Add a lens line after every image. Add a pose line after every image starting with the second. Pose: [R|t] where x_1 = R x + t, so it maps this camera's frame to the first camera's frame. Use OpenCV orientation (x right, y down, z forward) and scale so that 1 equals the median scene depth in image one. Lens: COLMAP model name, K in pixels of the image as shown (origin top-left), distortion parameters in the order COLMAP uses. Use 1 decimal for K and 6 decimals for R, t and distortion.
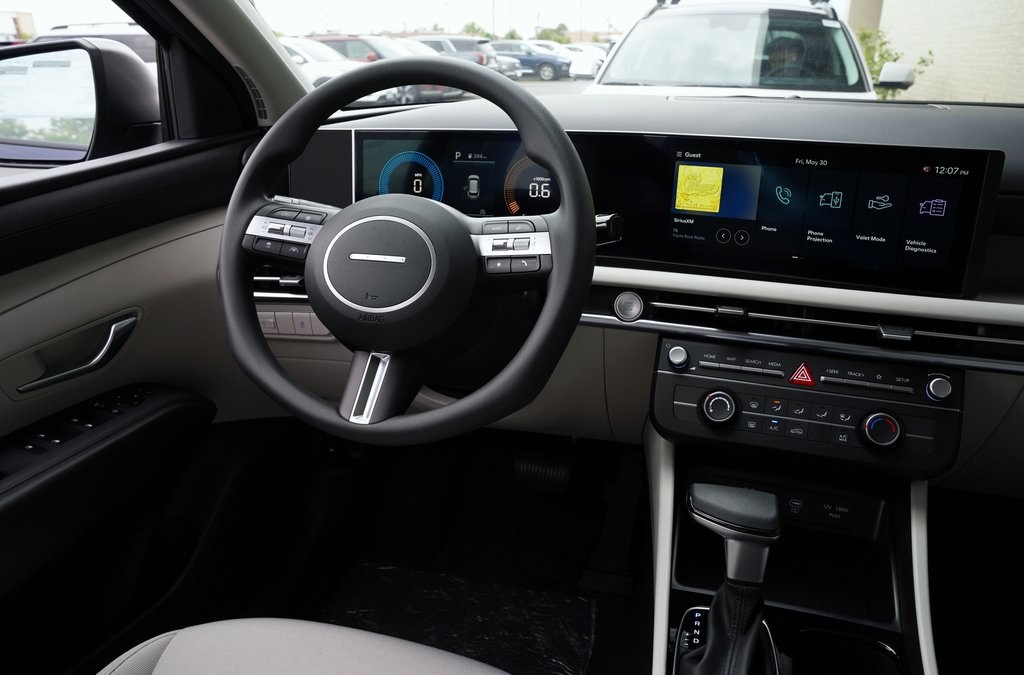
lens RADIAL K [[711.4, 0, 508.3], [0, 711.4, 336.3], [0, 0, 1]] dist [-0.125382, 0.074954]
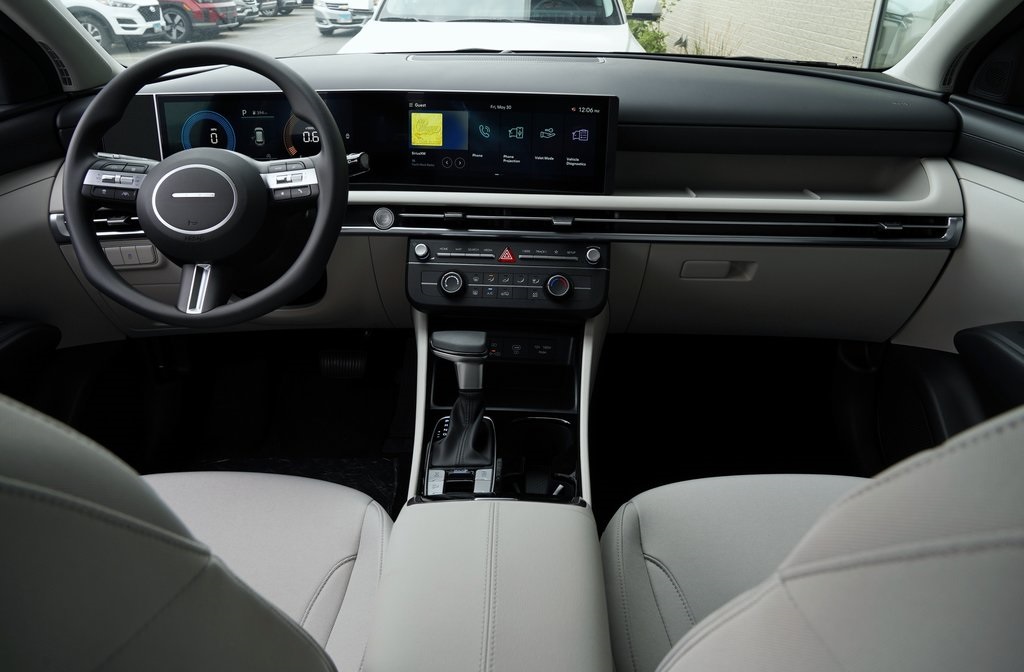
lens RADIAL K [[711.4, 0, 507.2], [0, 711.4, 332.8], [0, 0, 1]] dist [-0.125382, 0.074954]
pose [[0.961061, -0.110527, 0.253271, 0.029234], [0.087516, 0.991088, 0.100422, 0.065670], [-0.262114, -0.074347, 0.962169, -0.432387]]
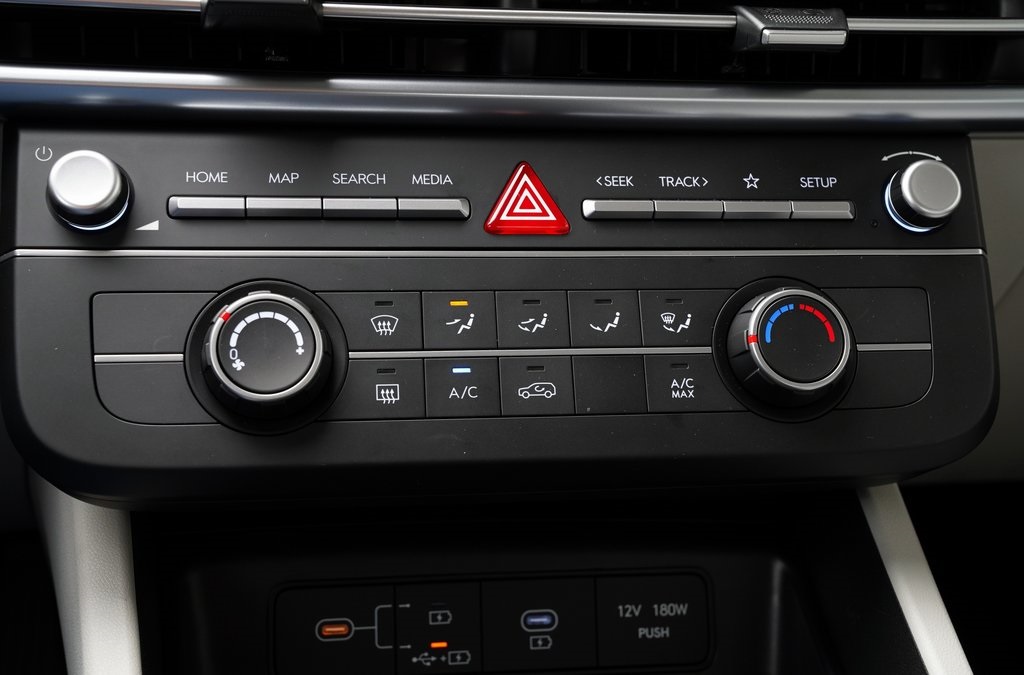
lens RADIAL K [[1293.5, 0, 509.3], [0, 1293.5, 331.8], [0, 0, 1]] dist [0.073424, 0.000000]
pose [[0.868581, -0.132731, 0.477440, 0.141179], [0.118547, 0.991141, 0.059877, 0.074862], [-0.481158, 0.004591, 0.876622, 0.508919]]
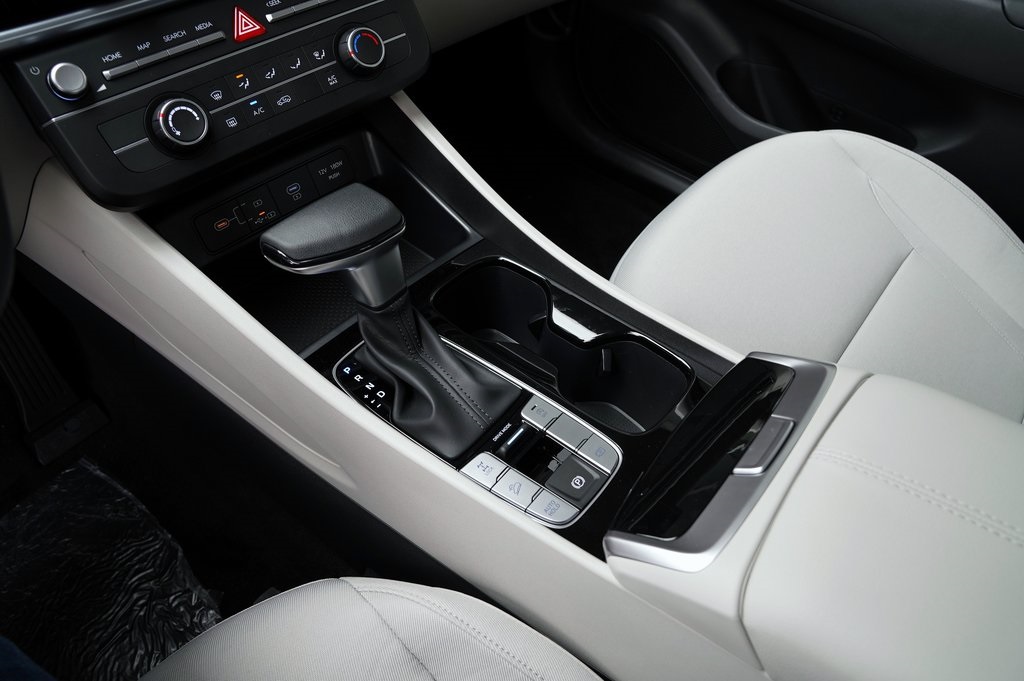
lens RADIAL K [[711.4, 0, 516.9], [0, 711.4, 347.2], [0, 0, 1]] dist [-0.125382, 0.074954]
pose [[0.381551, -0.674666, 0.631858, -0.129071], [0.276810, 0.735598, 0.618281, -0.055824], [-0.881927, -0.061001, 0.467422, 0.407947]]
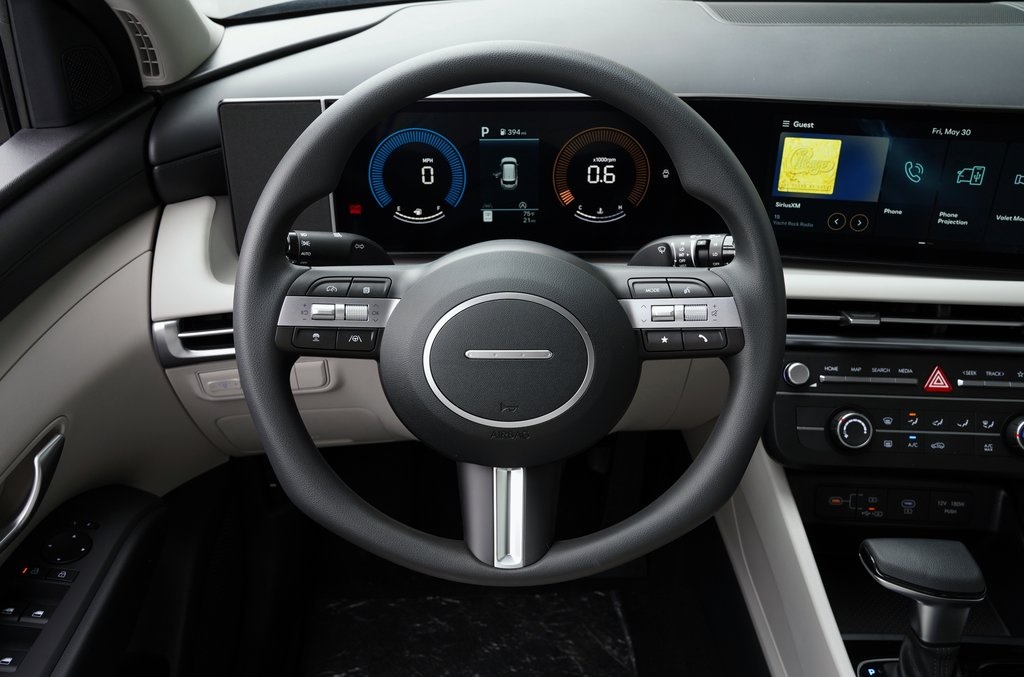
lens RADIAL K [[845.0, 0, 506.9], [0, 845.0, 334.3], [0, 0, 1]] dist [-0.074031, 0.092957]
pose [[0.957456, -0.150106, 0.246469, -0.345845], [0.098994, 0.973090, 0.208075, -0.271018], [-0.271070, -0.174824, 0.946550, 0.157505]]
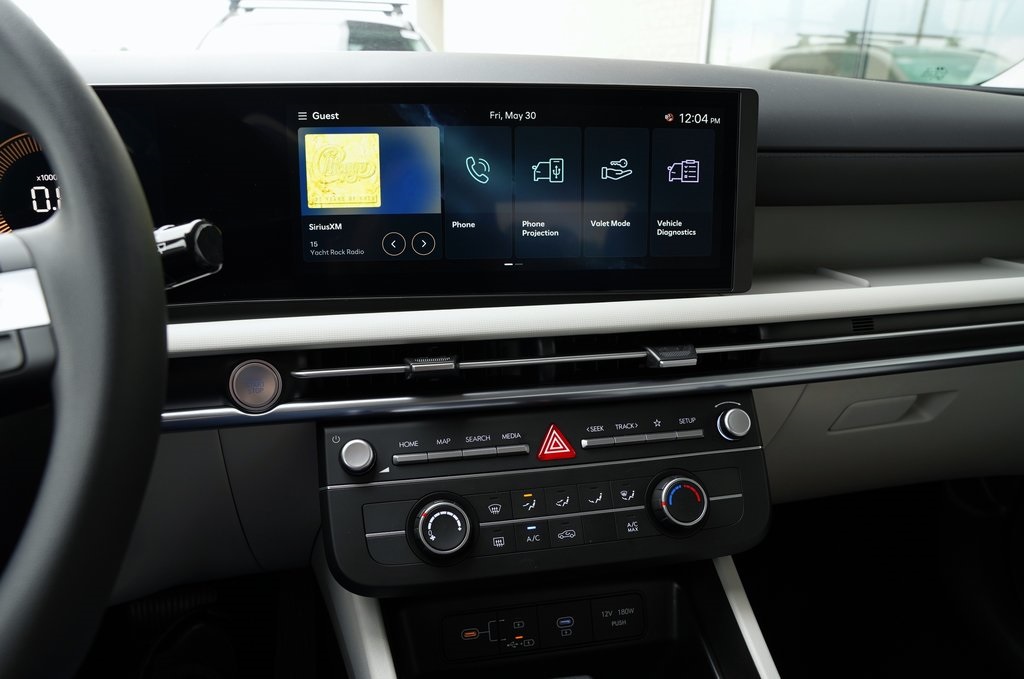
lens RADIAL K [[711.4, 0, 506.2], [0, 711.4, 339.8], [0, 0, 1]] dist [-0.125382, 0.074954]
pose [[0.852870, -0.157110, 0.497924, 0.072445], [0.171213, 0.985077, 0.017559, -0.057582], [-0.493252, 0.070276, 0.867043, 0.442846]]
